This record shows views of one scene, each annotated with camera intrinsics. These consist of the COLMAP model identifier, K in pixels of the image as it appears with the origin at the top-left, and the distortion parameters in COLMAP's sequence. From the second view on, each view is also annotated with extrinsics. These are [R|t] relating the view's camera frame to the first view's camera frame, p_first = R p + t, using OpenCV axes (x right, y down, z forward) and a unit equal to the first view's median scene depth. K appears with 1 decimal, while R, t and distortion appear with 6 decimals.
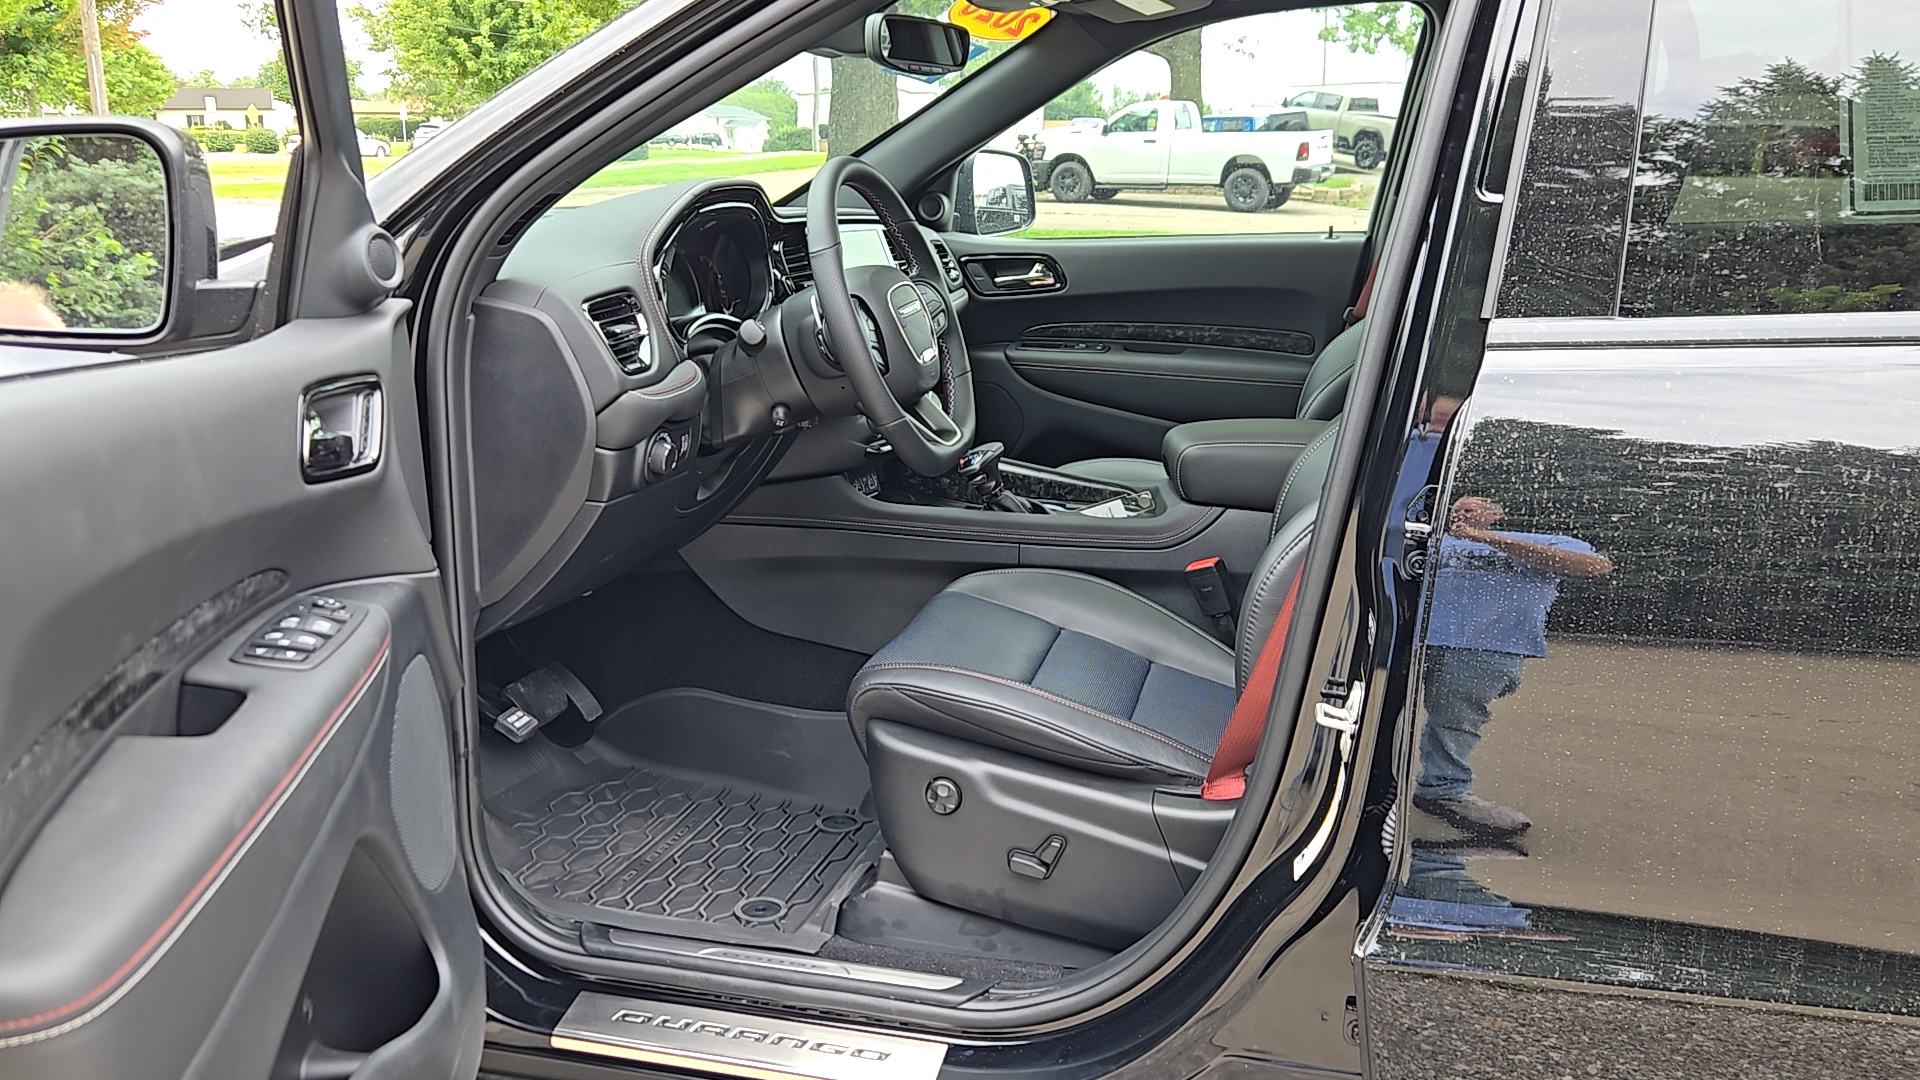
lens RADIAL K [[1610.8, 0, 910.1], [0, 1610.8, 520.2], [0, 0, 1]] dist [0.006989, 0.001893]
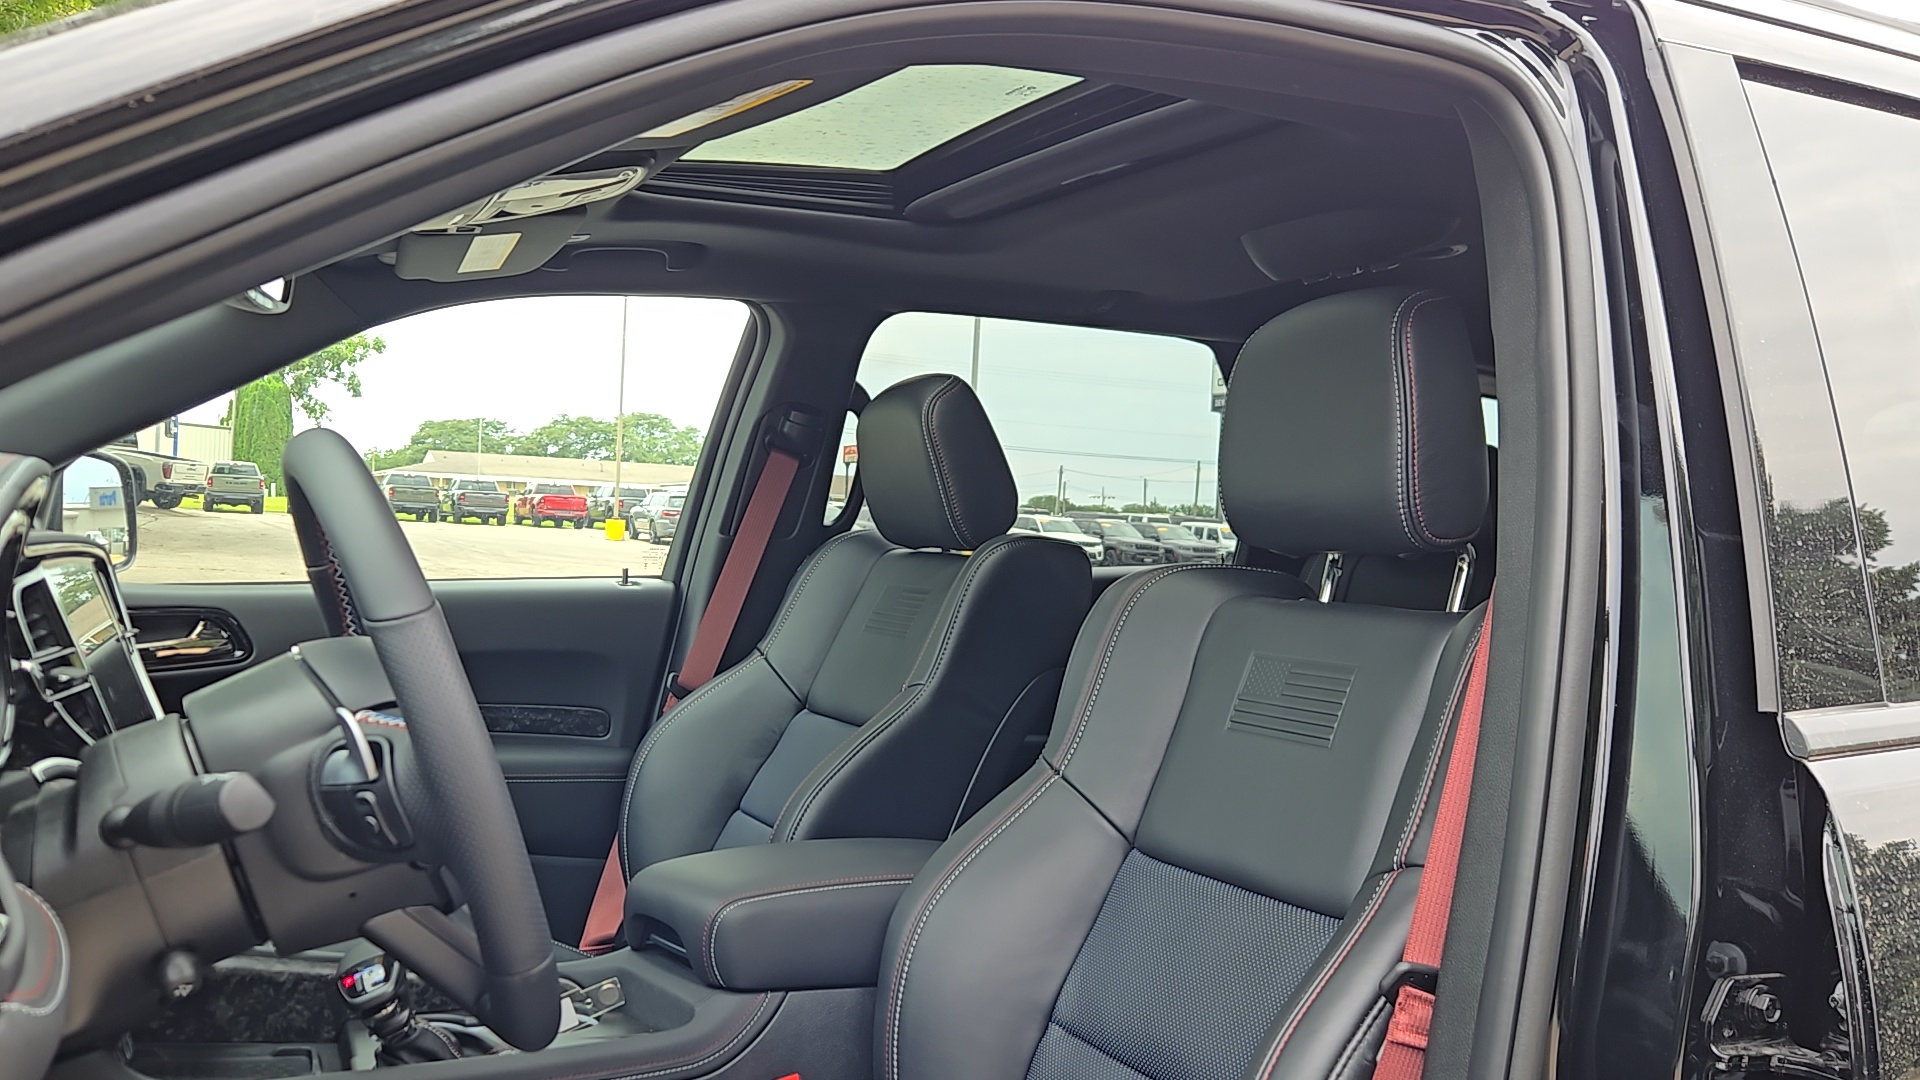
lens RADIAL K [[1610.8, 0, 957.0], [0, 1610.8, 534.3], [0, 0, 1]] dist [0.006989, 0.001893]
pose [[0.721042, 0.027553, 0.692344, -0.264067], [0.112678, 0.981246, -0.156399, -0.099104], [-0.683668, 0.190782, 0.704414, 0.566112]]
